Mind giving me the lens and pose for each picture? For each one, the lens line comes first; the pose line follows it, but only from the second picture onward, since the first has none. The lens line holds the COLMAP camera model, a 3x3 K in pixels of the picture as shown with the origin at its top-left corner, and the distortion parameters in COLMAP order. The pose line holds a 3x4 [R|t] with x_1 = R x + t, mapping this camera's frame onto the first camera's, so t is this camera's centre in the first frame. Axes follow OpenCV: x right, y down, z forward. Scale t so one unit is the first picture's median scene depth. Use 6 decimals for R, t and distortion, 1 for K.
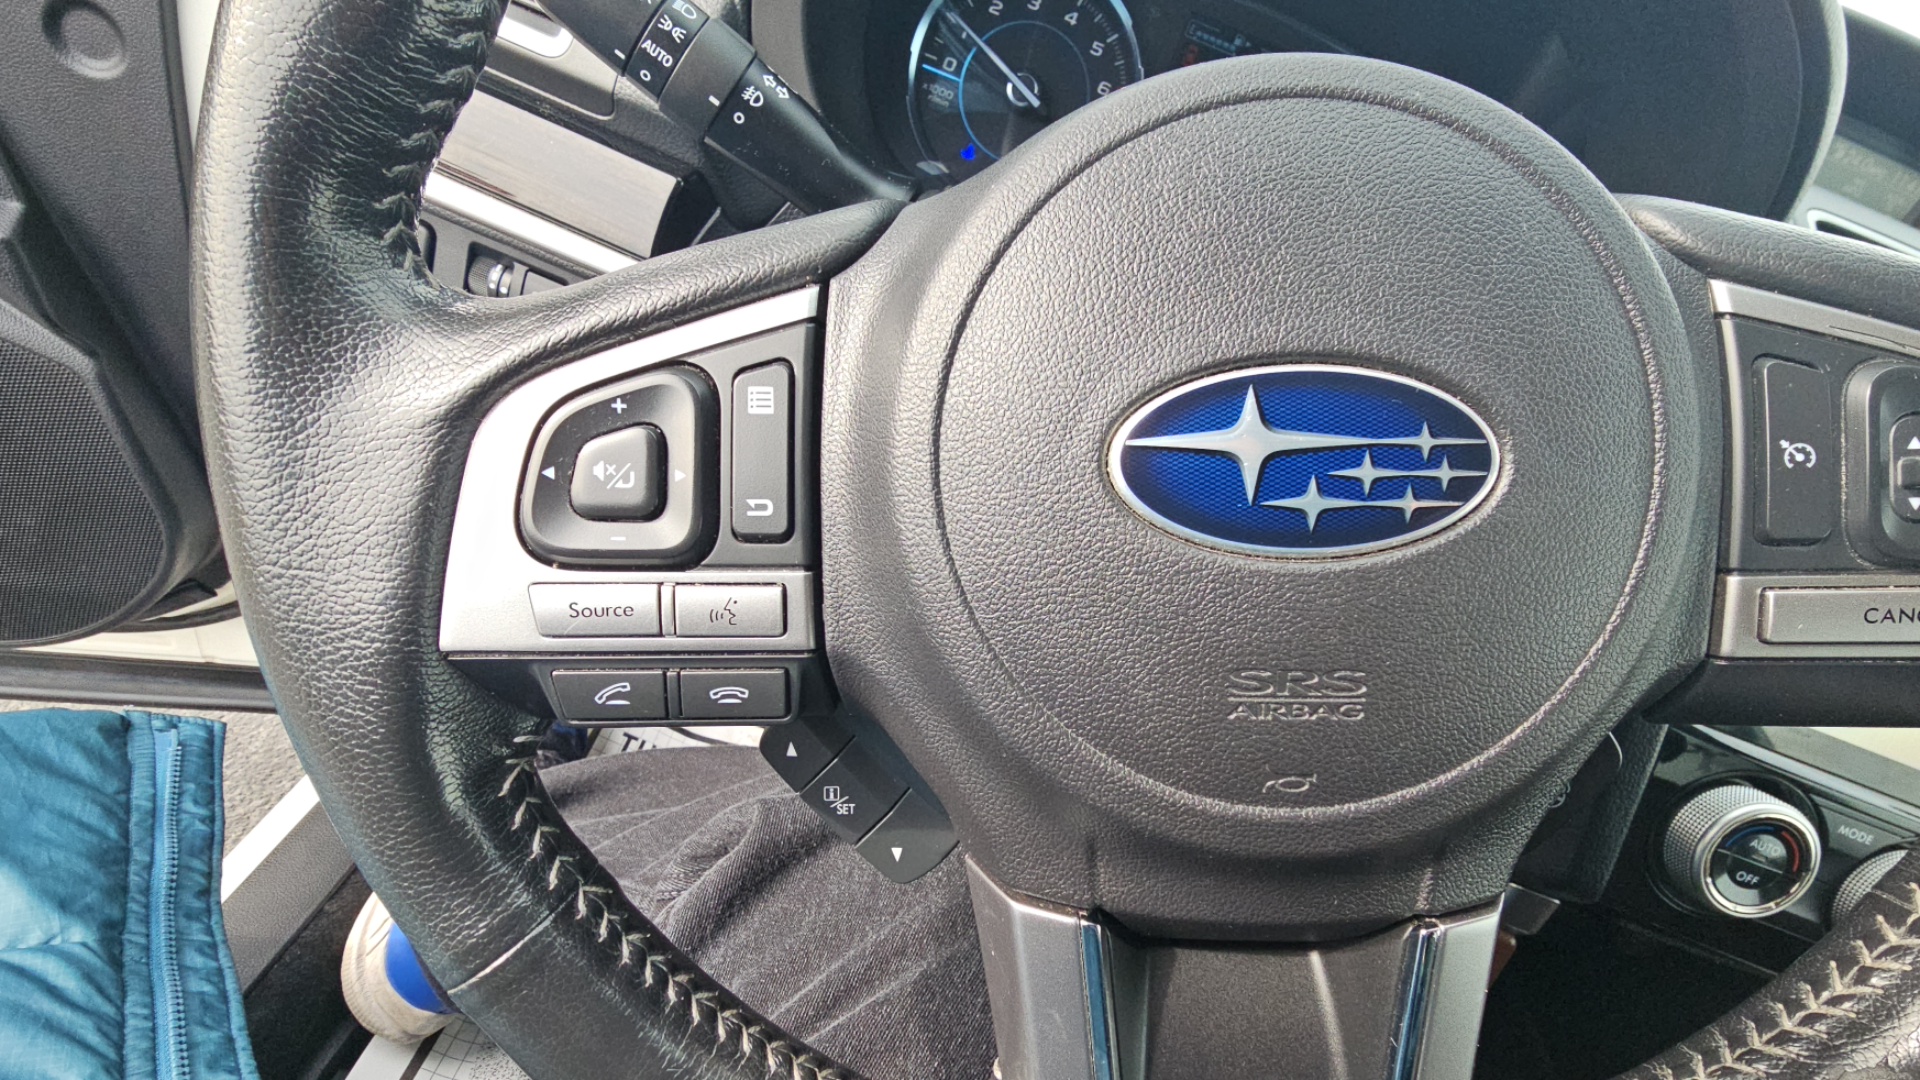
lens RADIAL K [[837.3, 0, 981.6], [0, 837.3, 545.3], [0, 0, 1]] dist [0.008482, -0.006091]
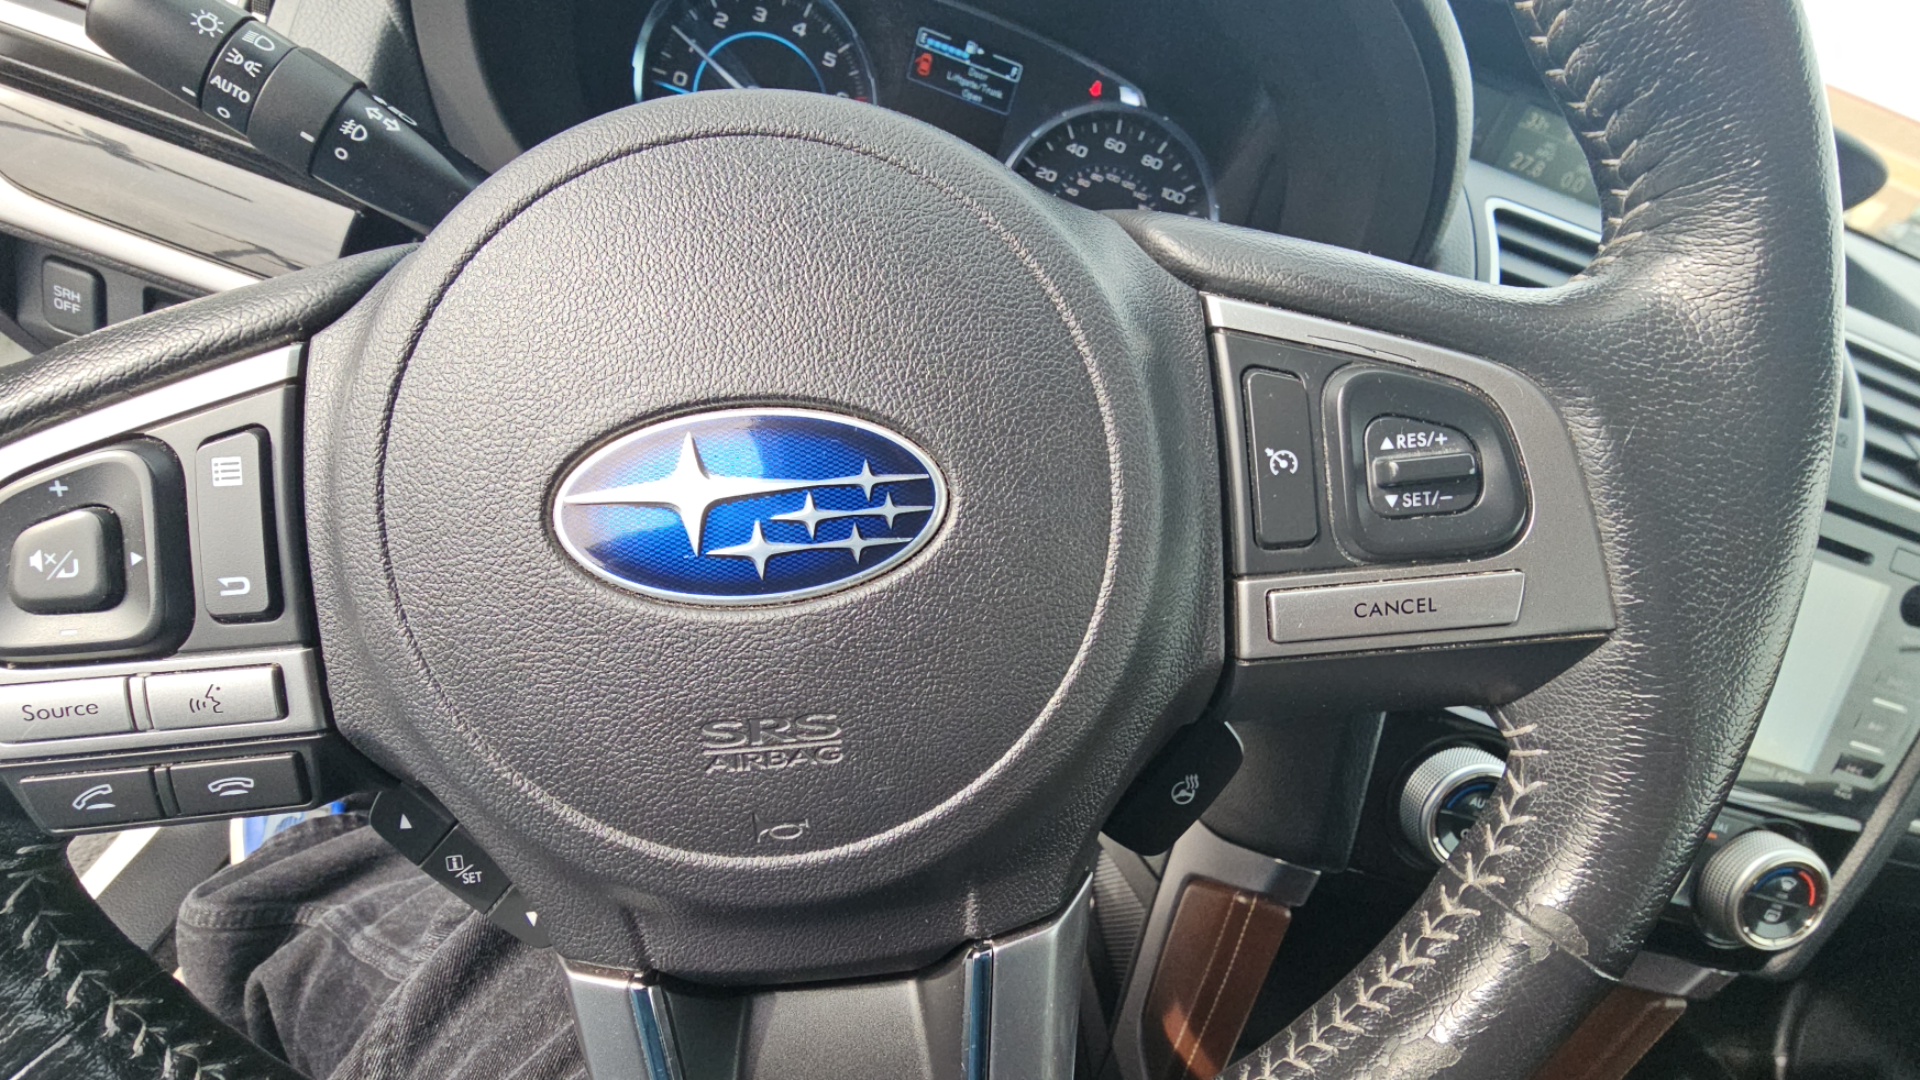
lens RADIAL K [[841.2, 0, 982.5], [0, 841.2, 544.8], [0, 0, 1]] dist [0.007496, -0.007054]
pose [[0.993783, -0.072263, 0.084698, 0.486663], [0.072114, 0.997385, 0.004827, -0.035257], [-0.084825, 0.001311, 0.996395, -0.006090]]
